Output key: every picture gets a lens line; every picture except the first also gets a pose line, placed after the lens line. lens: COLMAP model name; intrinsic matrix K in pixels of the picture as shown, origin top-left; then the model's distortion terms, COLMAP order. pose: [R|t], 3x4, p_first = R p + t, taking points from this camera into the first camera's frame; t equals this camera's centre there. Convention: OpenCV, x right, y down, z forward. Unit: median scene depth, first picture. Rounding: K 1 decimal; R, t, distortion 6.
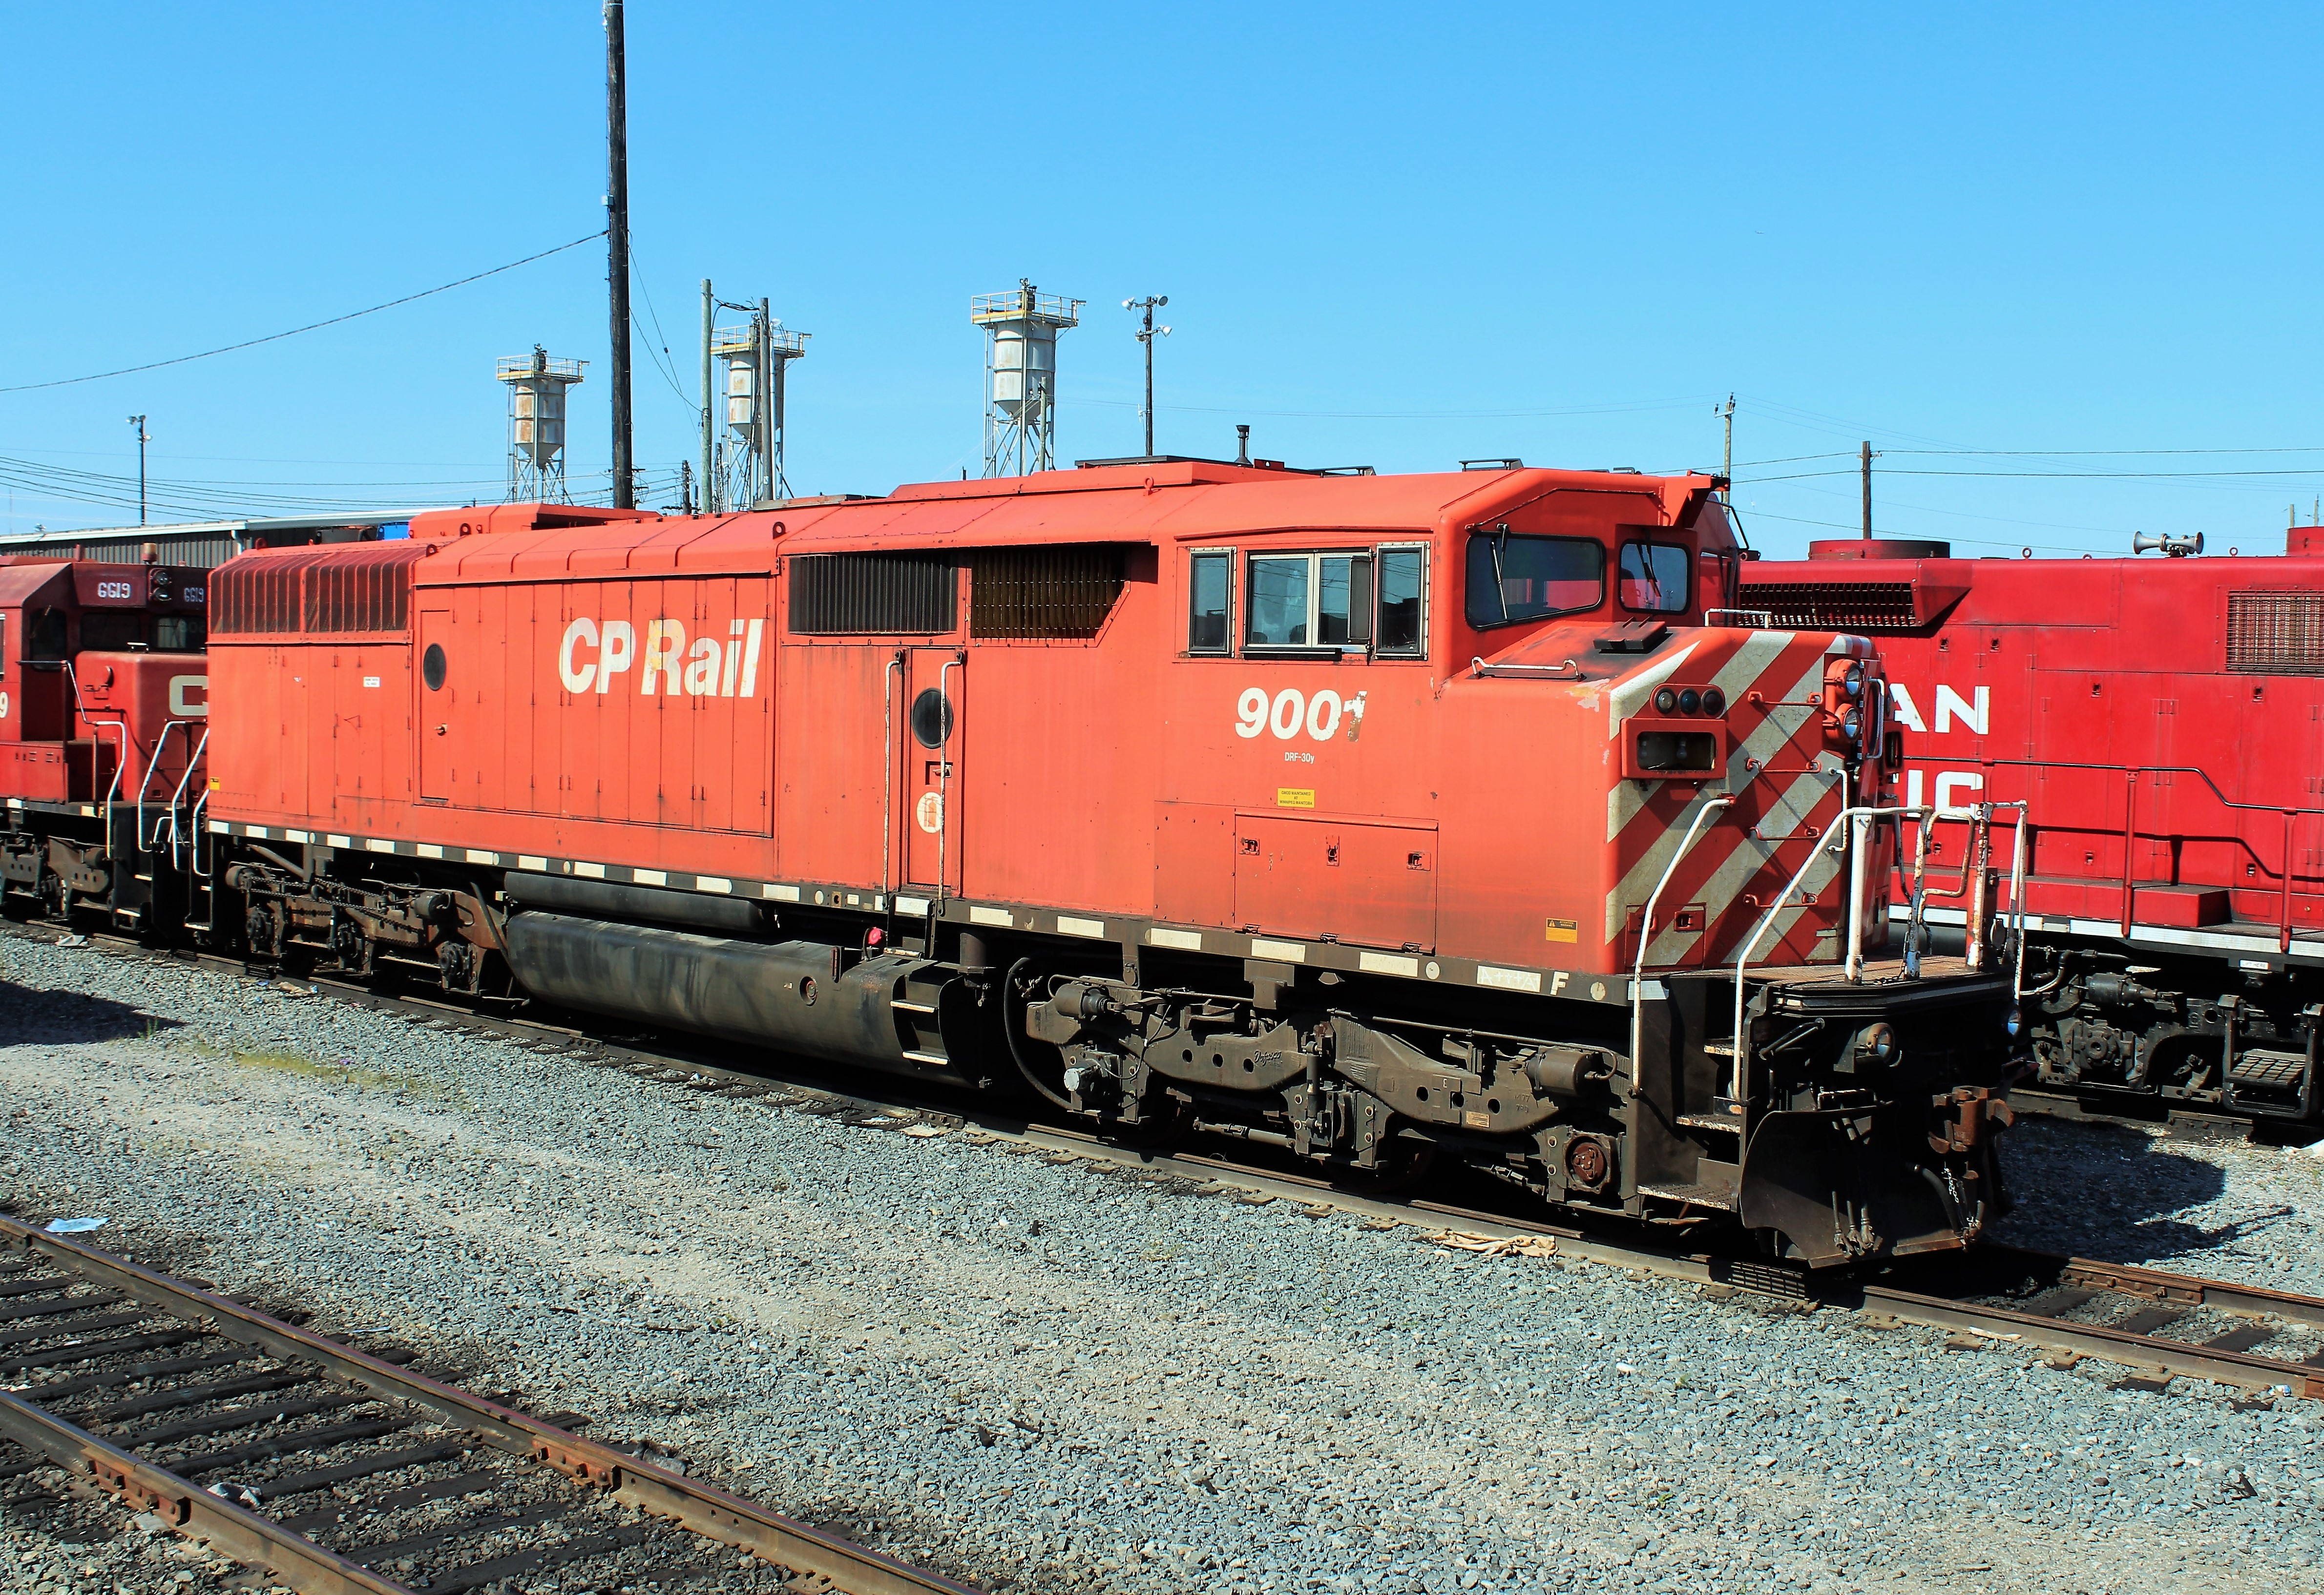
lens RADIAL K [[2832.6, 0, 1162.0], [0, 2832.6, 797.5], [0, 0, 1]] dist [-0.102538, -0.011953]
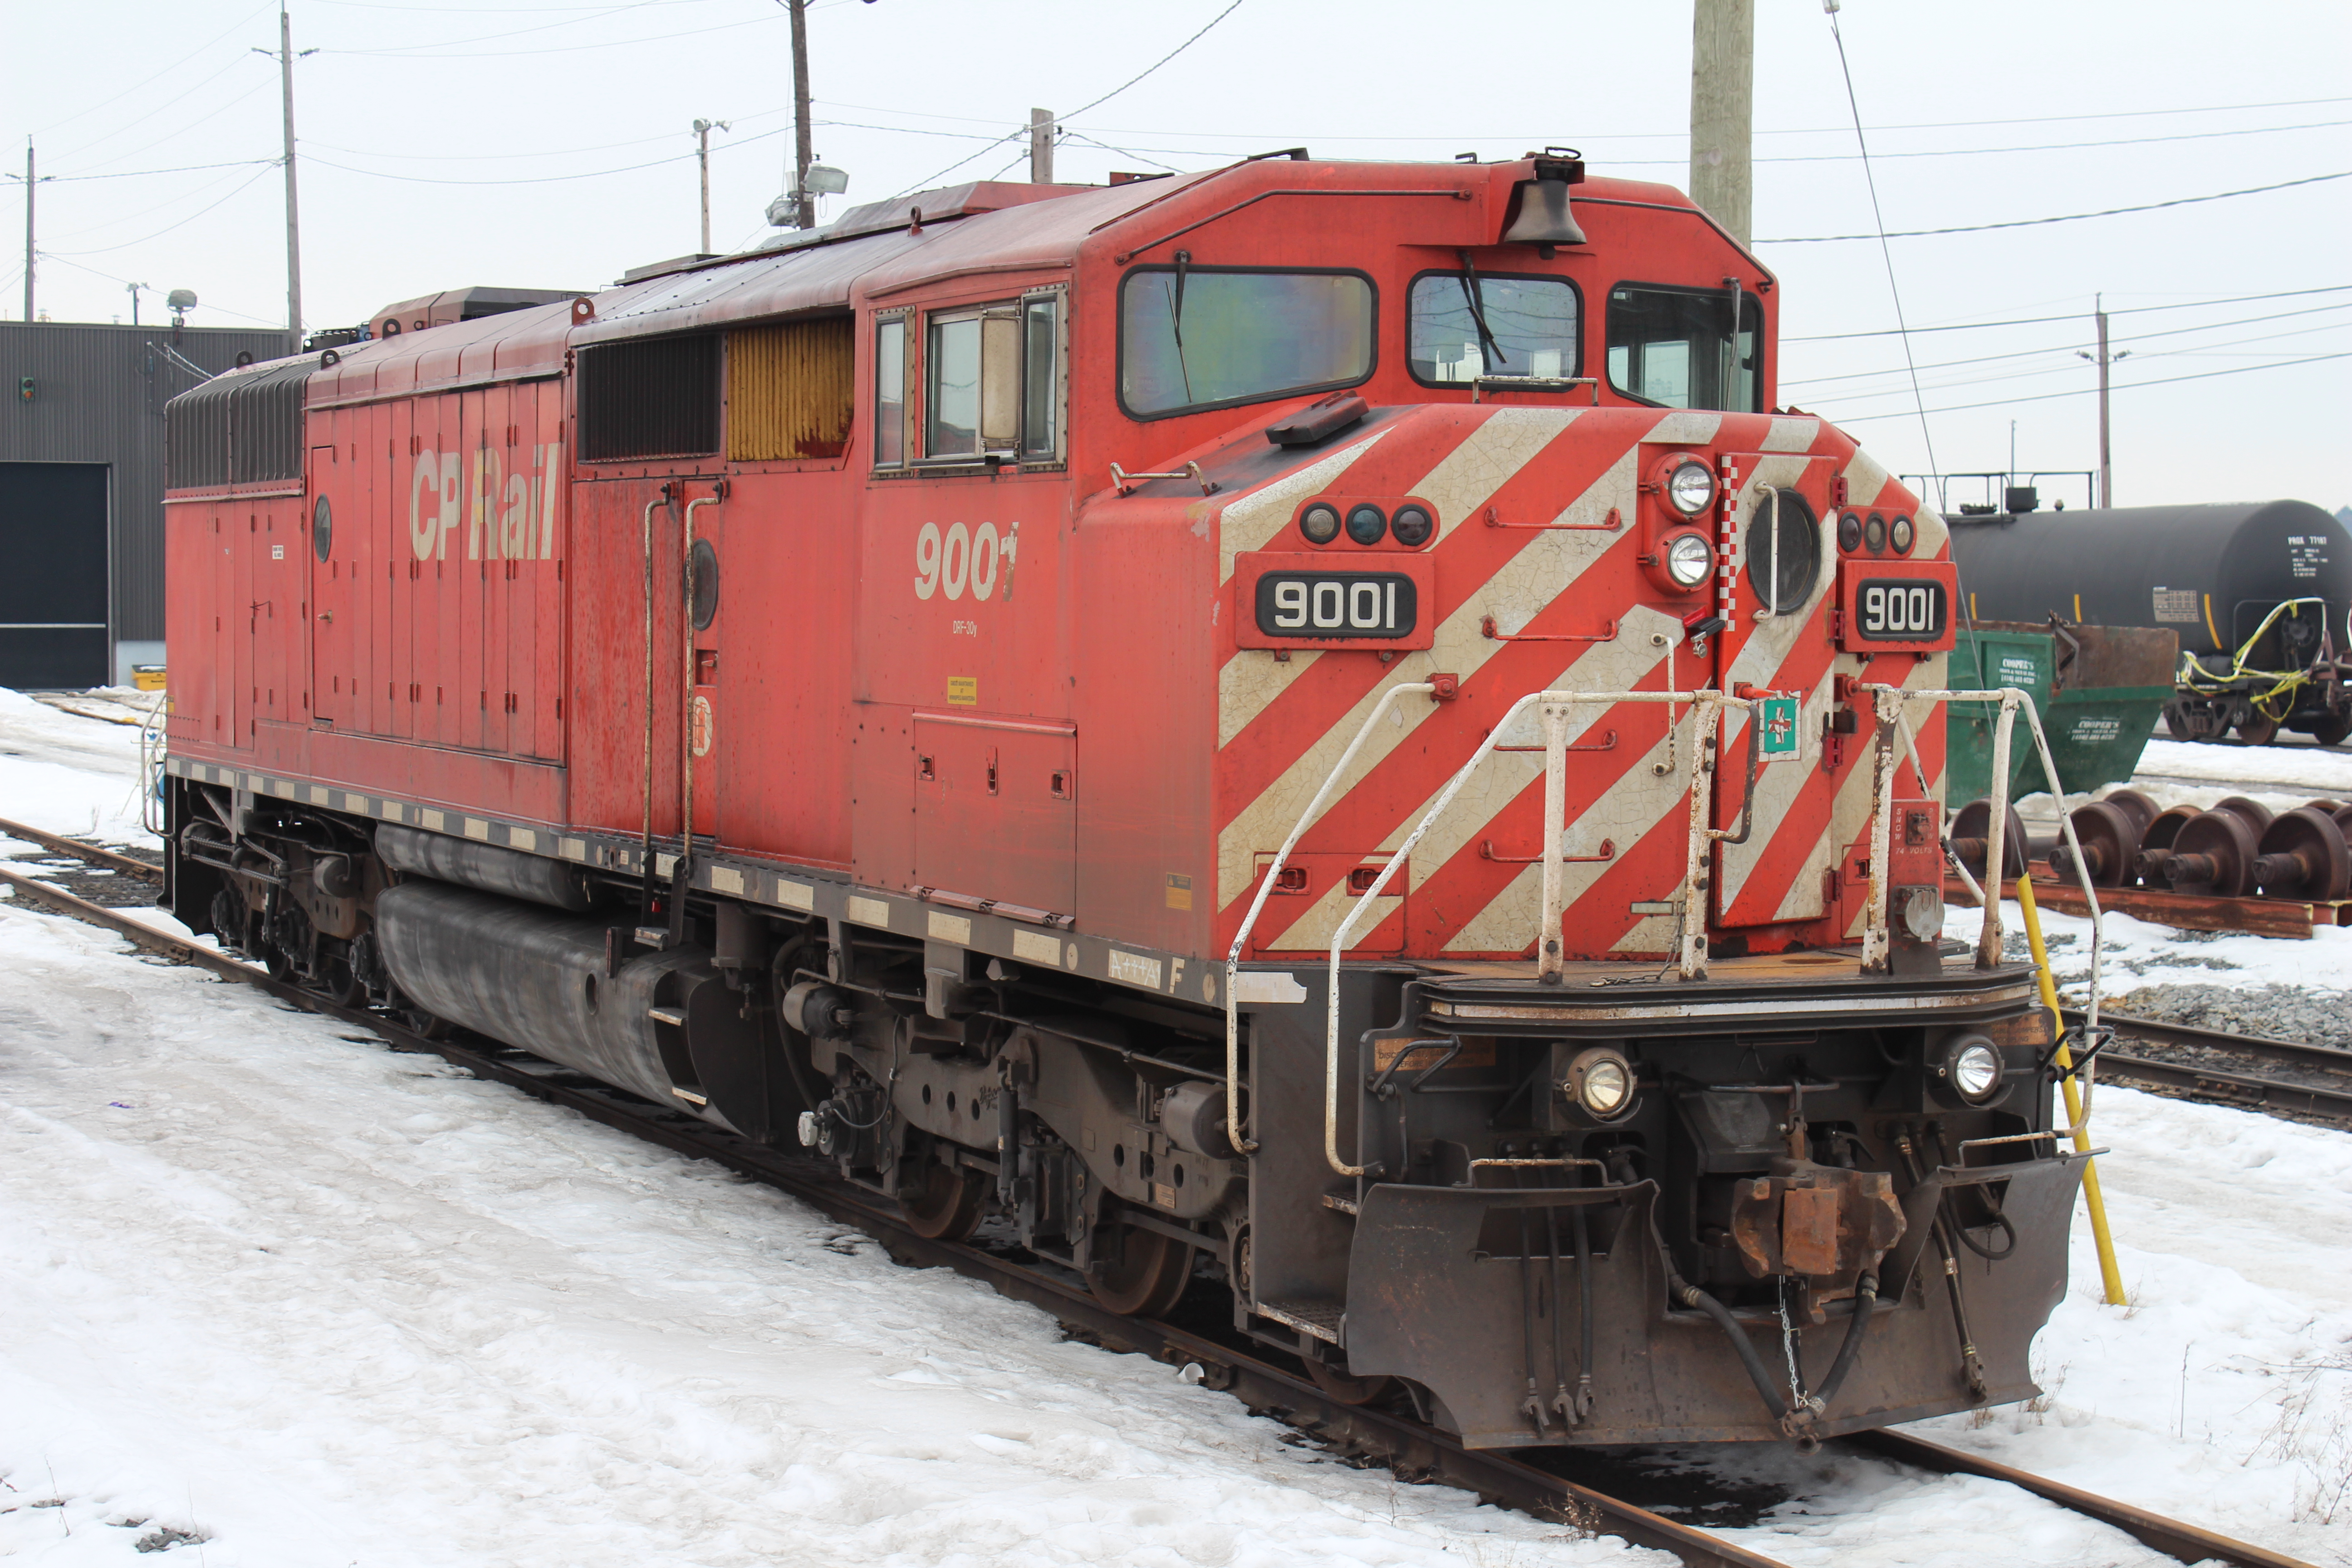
lens RADIAL K [[4462.2, 0, 1176.0], [0, 4462.2, 784.0], [0, 0, 1]] dist [0.057628, 0.049513]
pose [[0.941244, 0.004567, -0.337696, 0.369909], [-0.004643, 0.999989, 0.000583, 0.017358], [0.337695, 0.001019, 0.941255, 0.050184]]
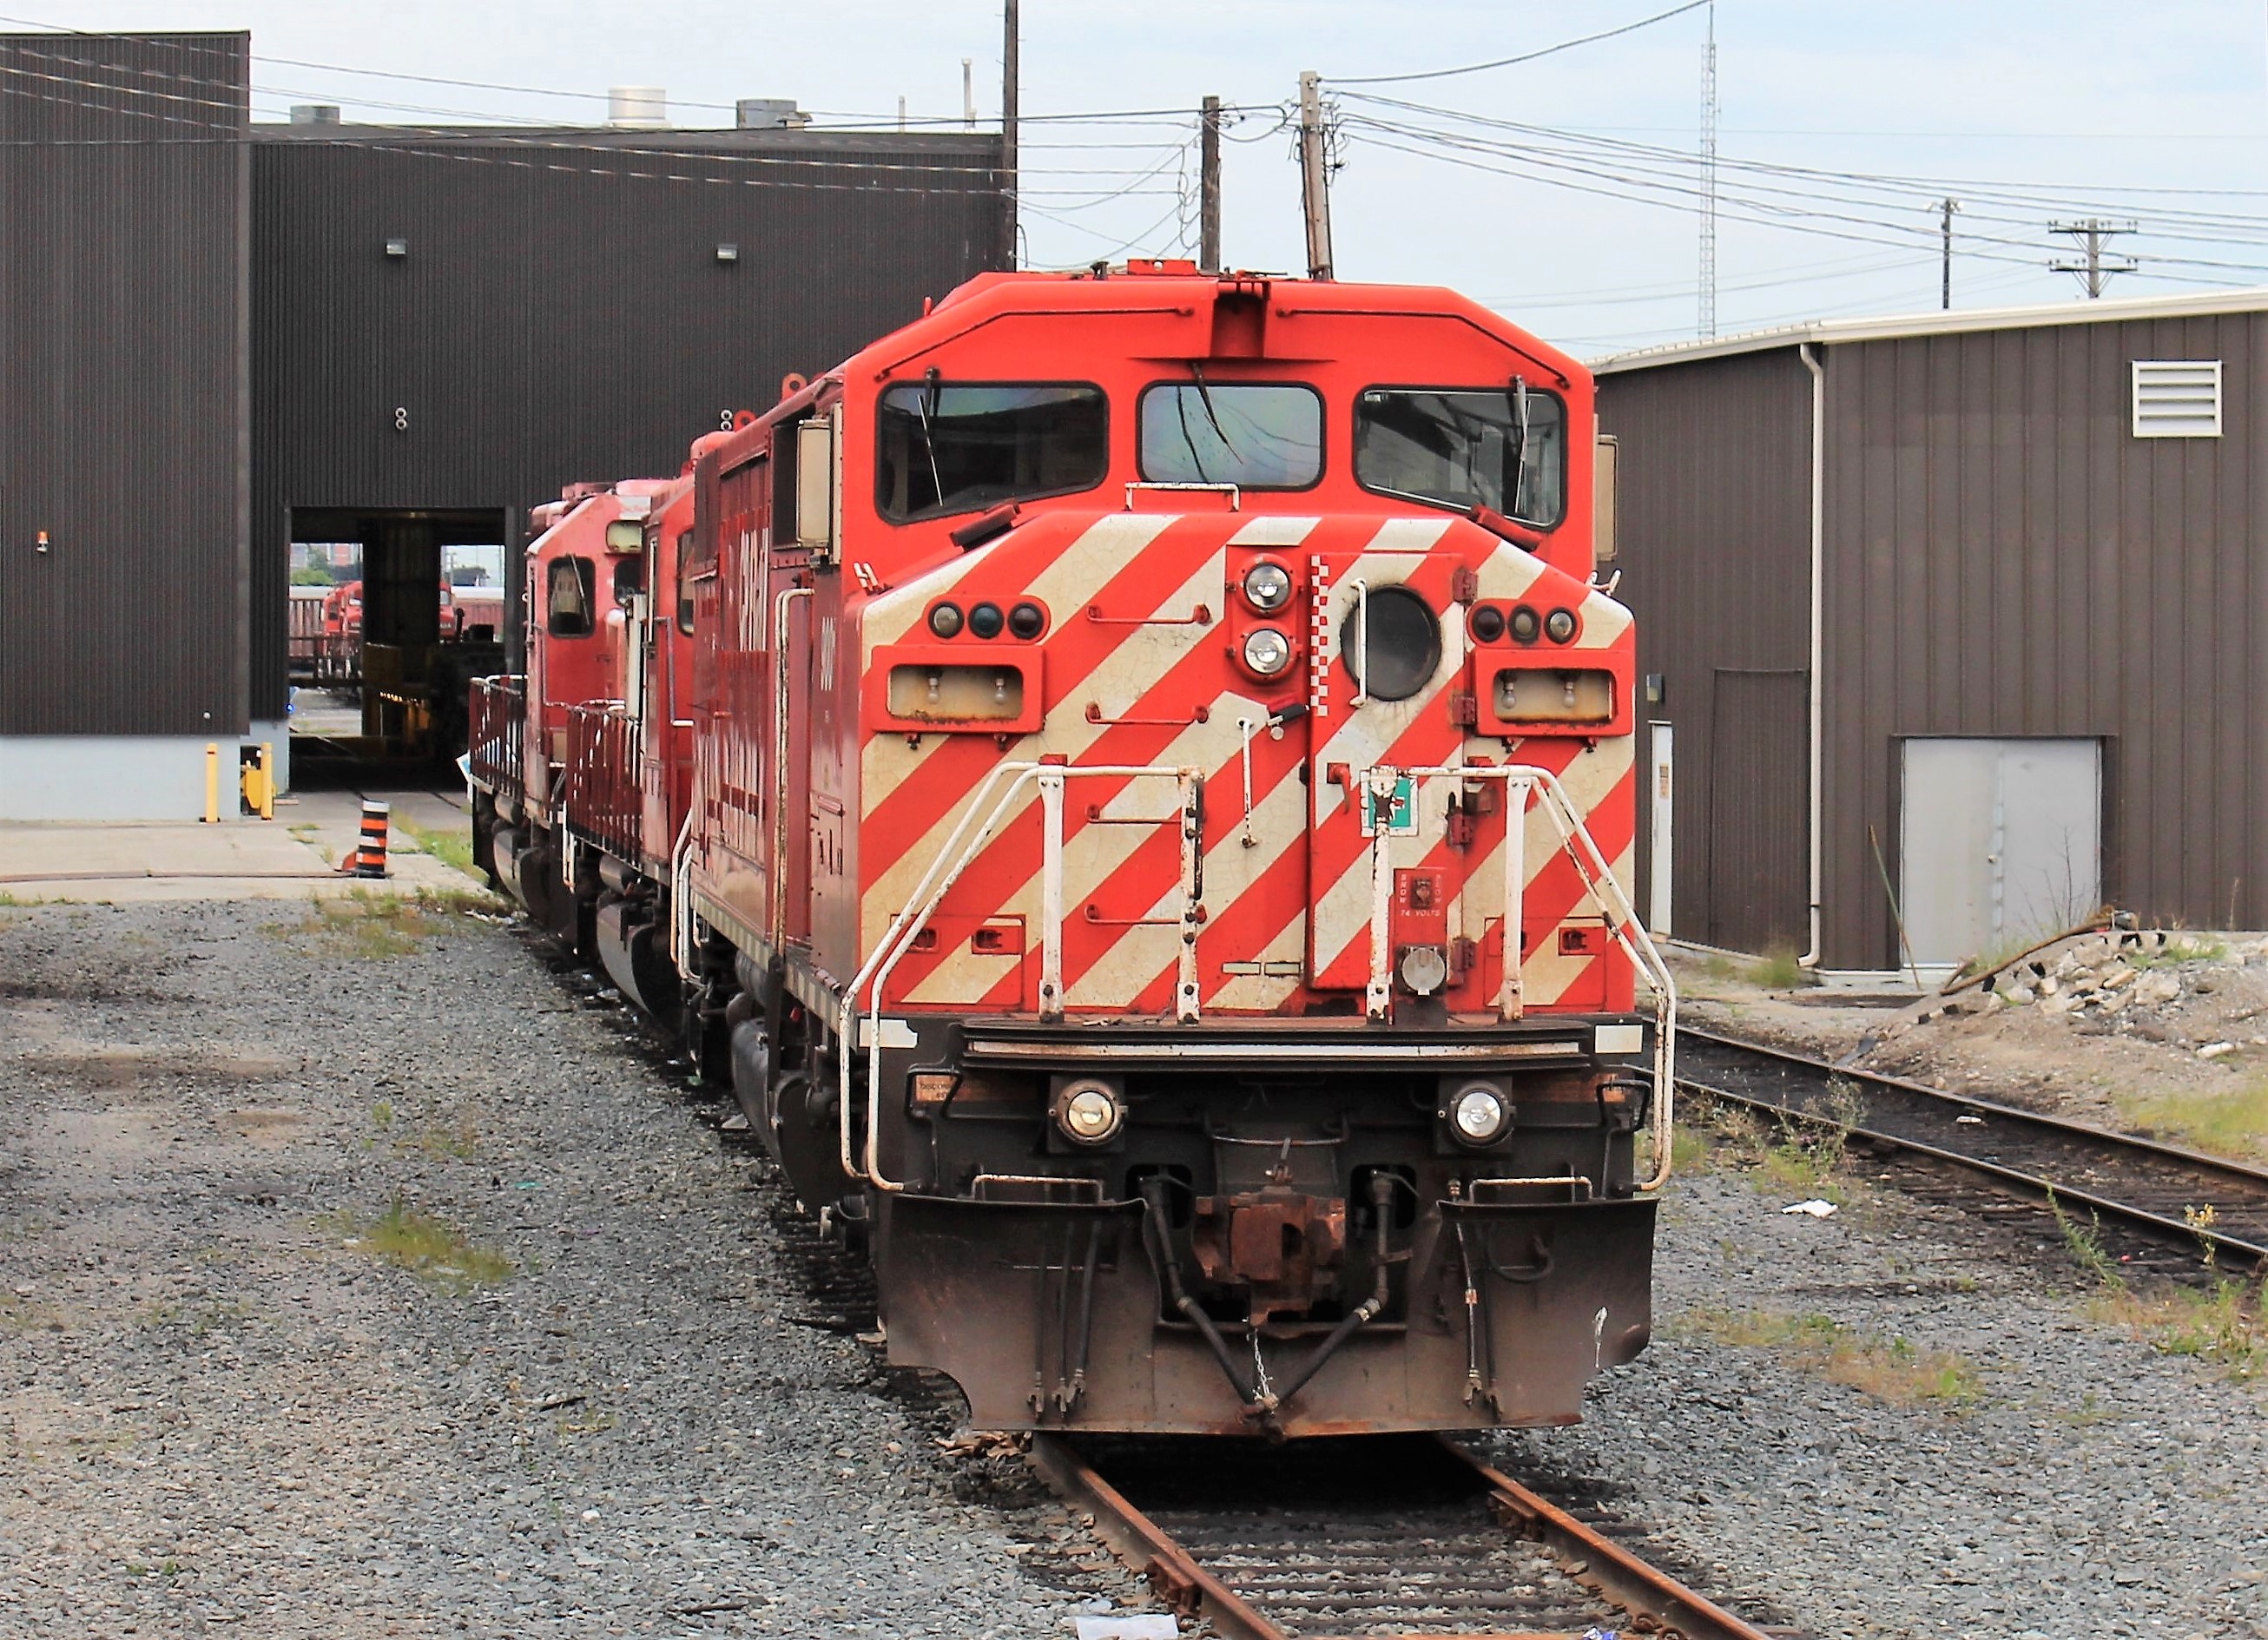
lens RADIAL K [[8988.6, 0, 1134.0], [0, 8988.6, 820.0], [0, 0, 1]] dist [-0.023871, 0.572443]
pose [[0.769033, -0.004308, -0.639194, 1.252329], [-0.016039, 0.999532, -0.026034, 0.055142], [0.639007, 0.030273, 0.768605, -0.513508]]
